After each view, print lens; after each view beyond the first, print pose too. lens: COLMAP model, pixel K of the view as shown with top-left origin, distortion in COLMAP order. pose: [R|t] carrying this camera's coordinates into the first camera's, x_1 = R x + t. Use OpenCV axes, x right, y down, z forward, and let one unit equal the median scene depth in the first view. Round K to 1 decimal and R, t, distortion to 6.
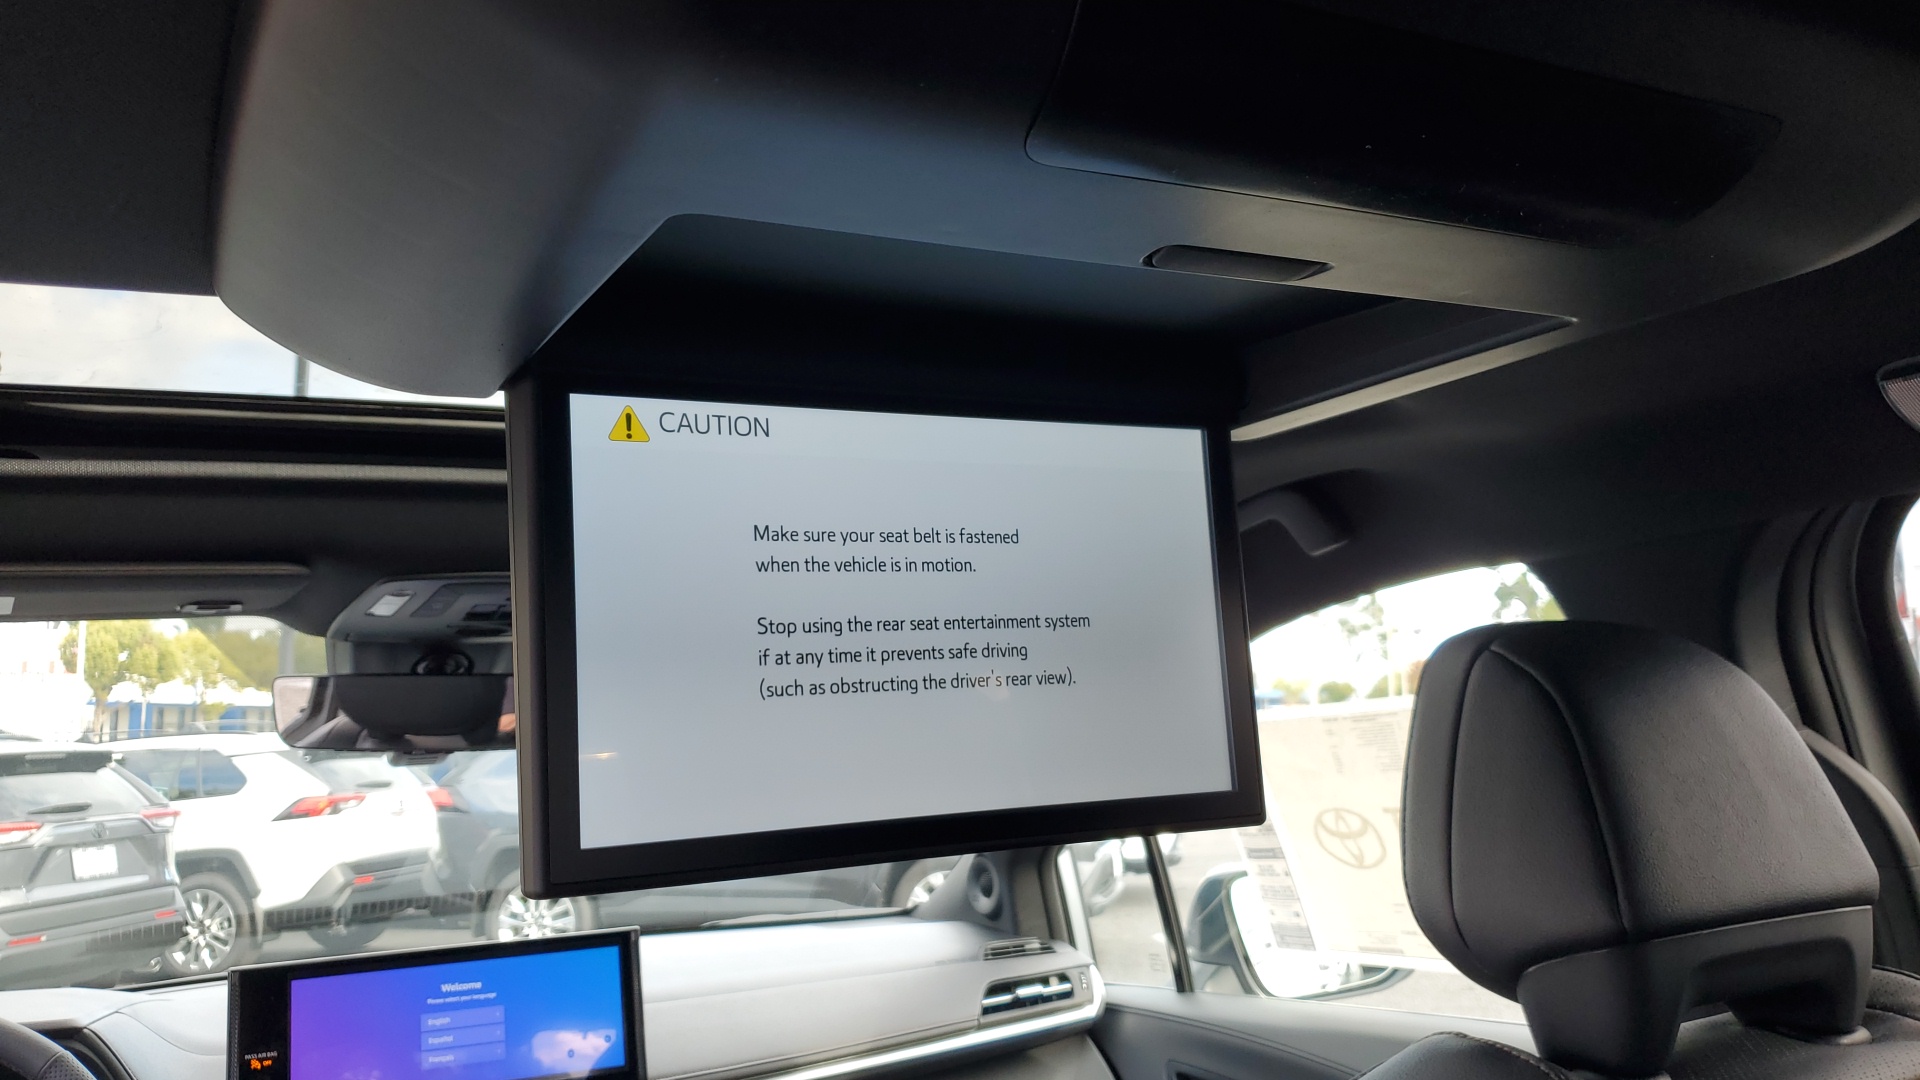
lens RADIAL K [[1507.3, 0, 951.7], [0, 1507.3, 516.3], [0, 0, 1]] dist [0.054188, -0.061082]
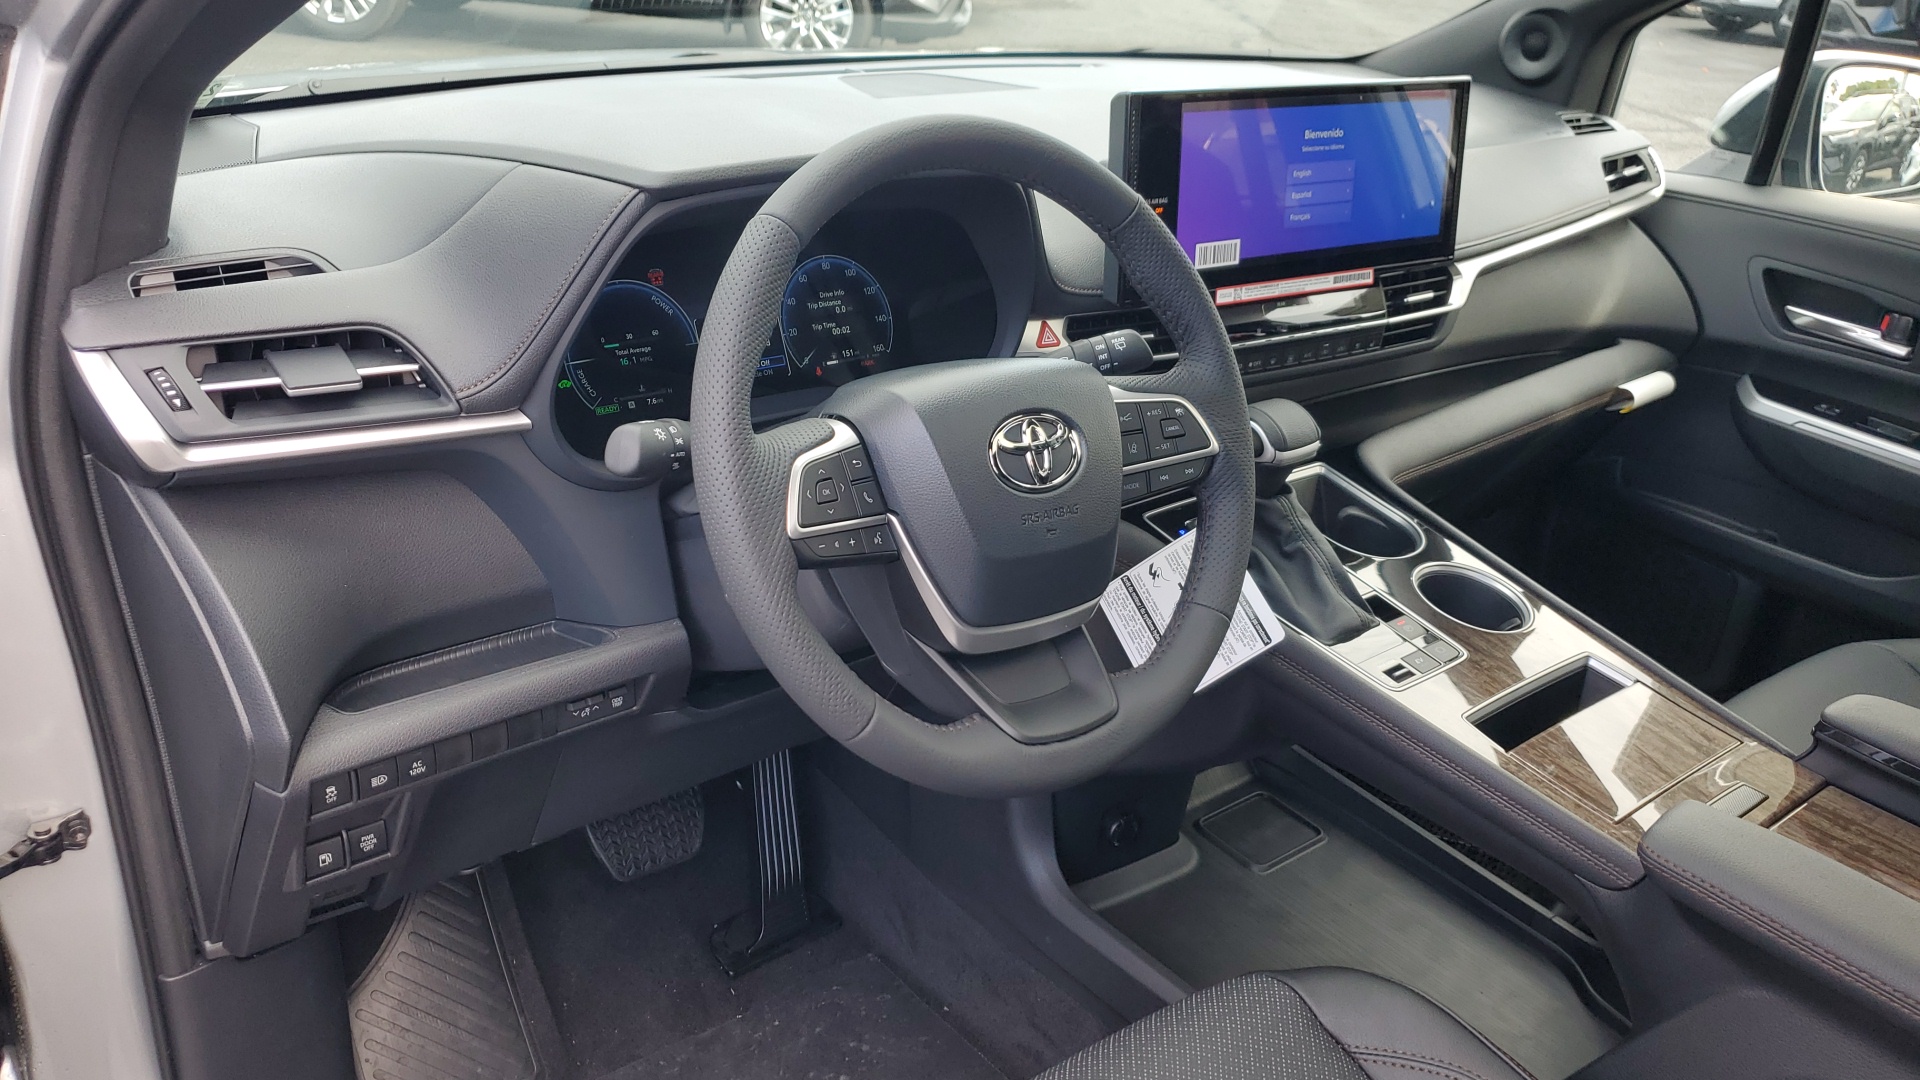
lens RADIAL K [[1507.3, 0, 923.5], [0, 1507.3, 505.8], [0, 0, 1]] dist [0.054188, -0.061082]
pose [[0.976672, 0.037589, 0.211422, -0.110224], [-0.145189, 0.841003, 0.521186, 0.012756], [-0.158216, -0.539724, 0.826841, 0.038517]]
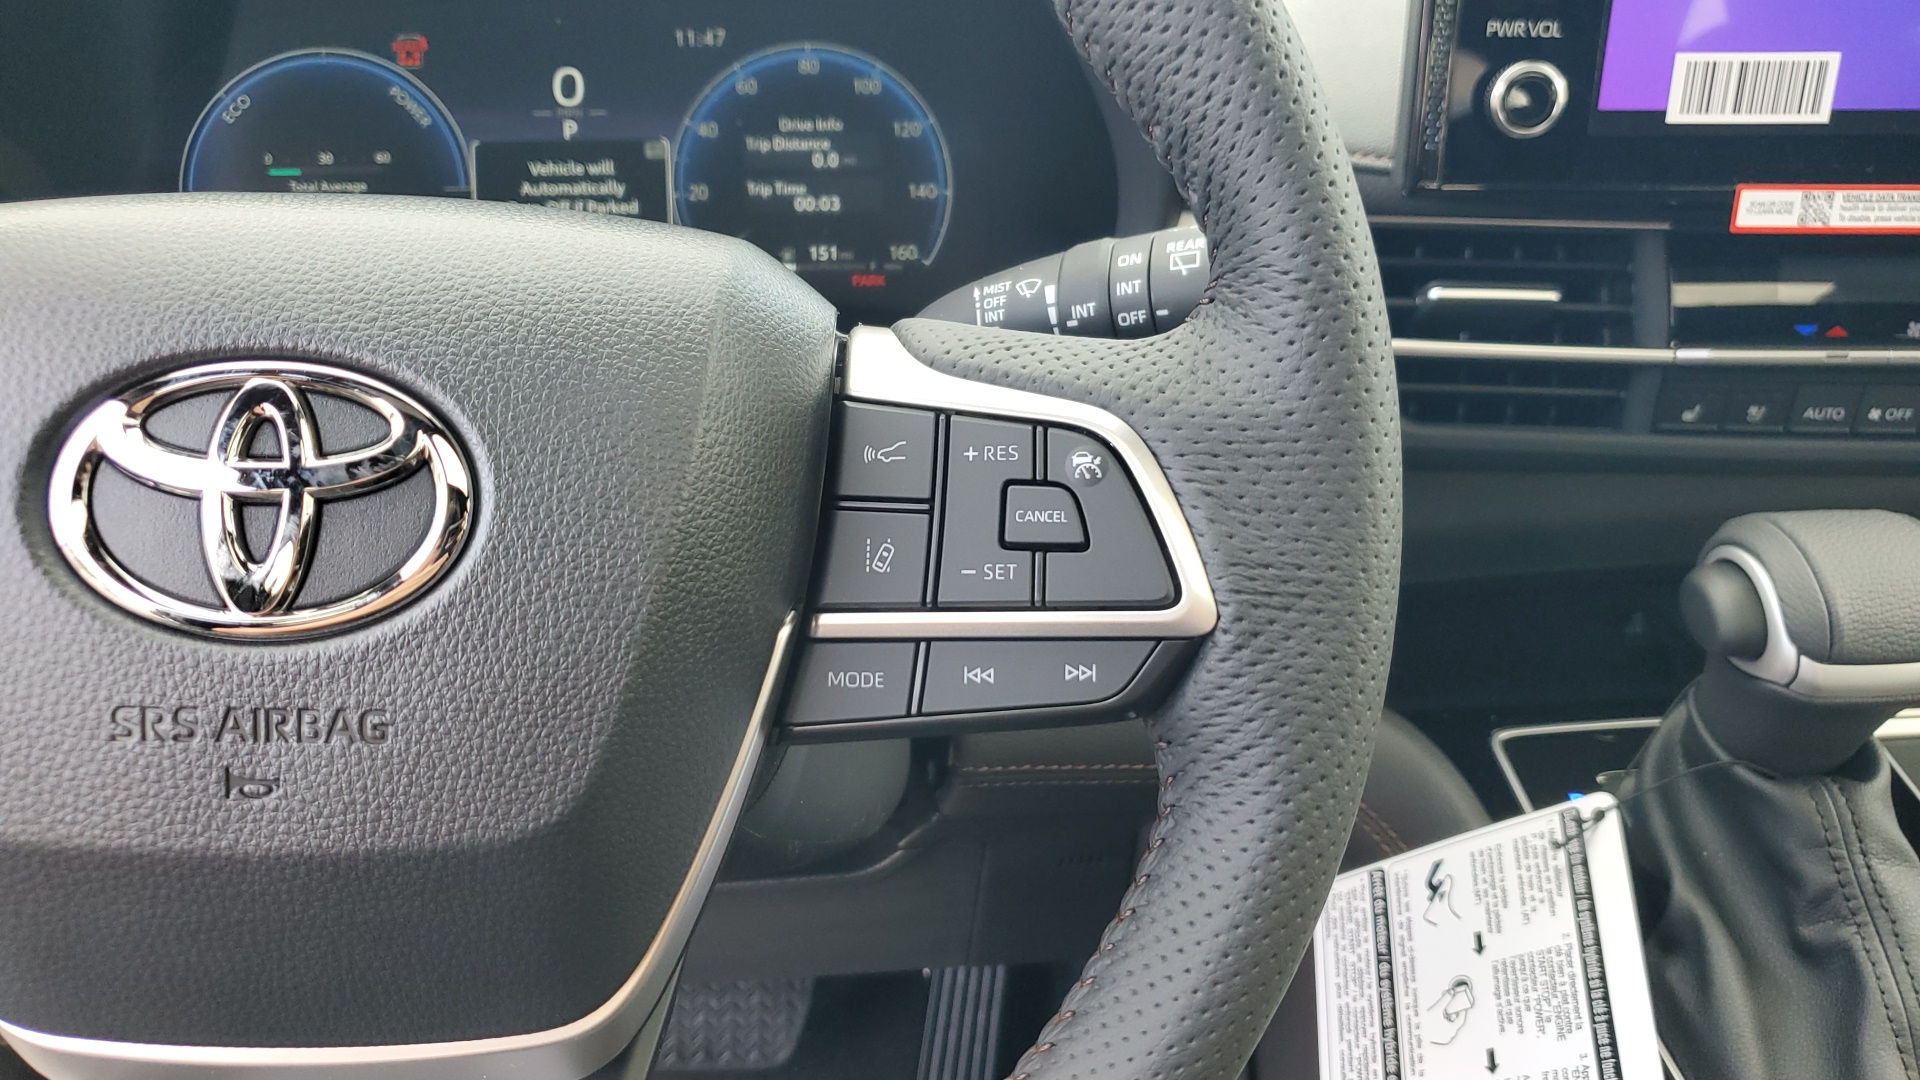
lens RADIAL K [[1538.1, 0, 948.2], [0, 1538.1, 531.8], [0, 0, 1]] dist [-0.058090, 0.076250]
pose [[0.919060, 0.224970, -0.323601, -0.064770], [0.002455, 0.817793, 0.575508, 0.041782], [0.394110, -0.529721, 0.751048, 0.099100]]
